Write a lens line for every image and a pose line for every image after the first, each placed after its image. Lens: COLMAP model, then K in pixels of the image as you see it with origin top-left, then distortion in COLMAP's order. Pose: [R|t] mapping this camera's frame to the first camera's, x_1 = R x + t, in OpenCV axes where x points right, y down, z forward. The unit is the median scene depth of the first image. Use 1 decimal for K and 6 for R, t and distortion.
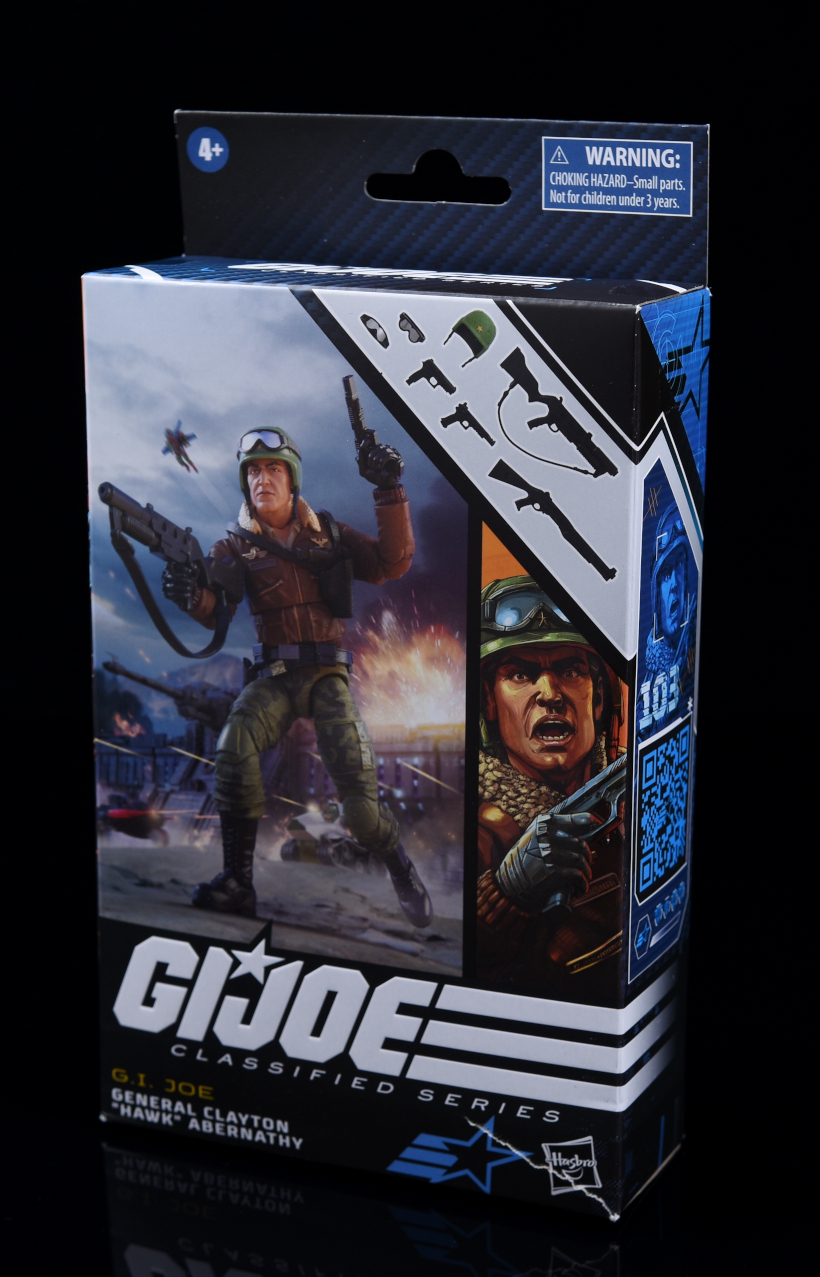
lens RADIAL K [[2892.0, 0, 410.1], [0, 2892.0, 708.4], [0, 0, 1]] dist [0.002262, 0.076721]
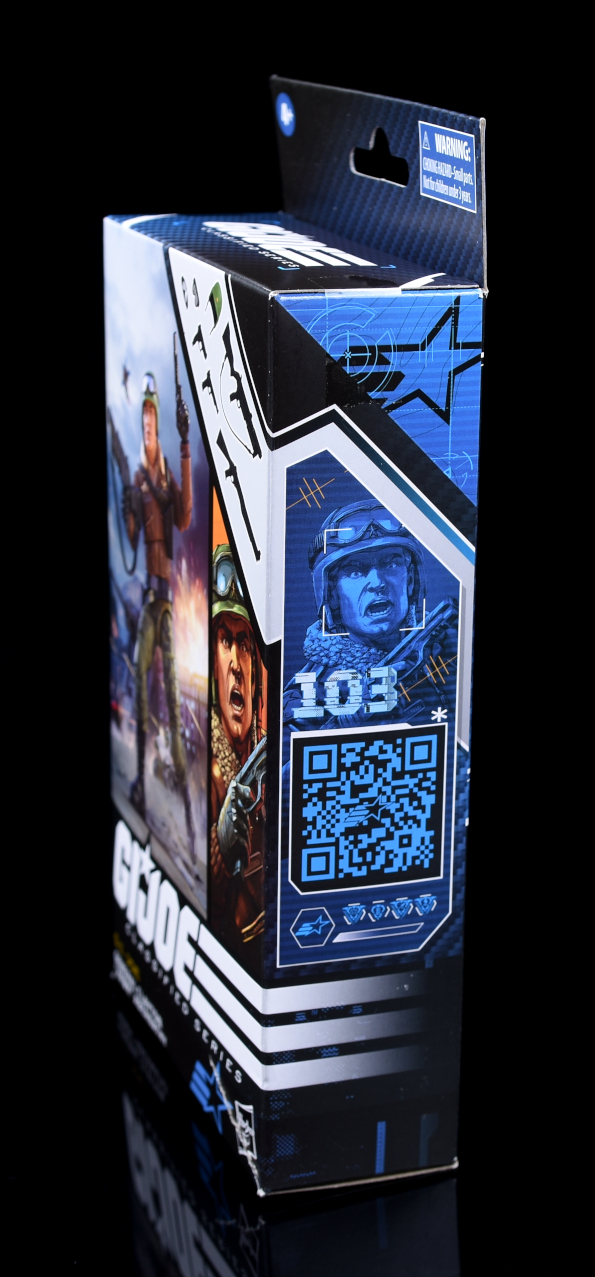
lens RADIAL K [[2744.4, 0, 297.5], [0, 2744.4, 638.5], [0, 0, 1]] dist [-0.002278, 0.099125]
pose [[0.679578, 0.198340, -0.706282, 0.726599], [-0.192616, 0.977221, 0.089092, -0.101620], [0.707864, 0.075496, 0.702302, 0.328409]]
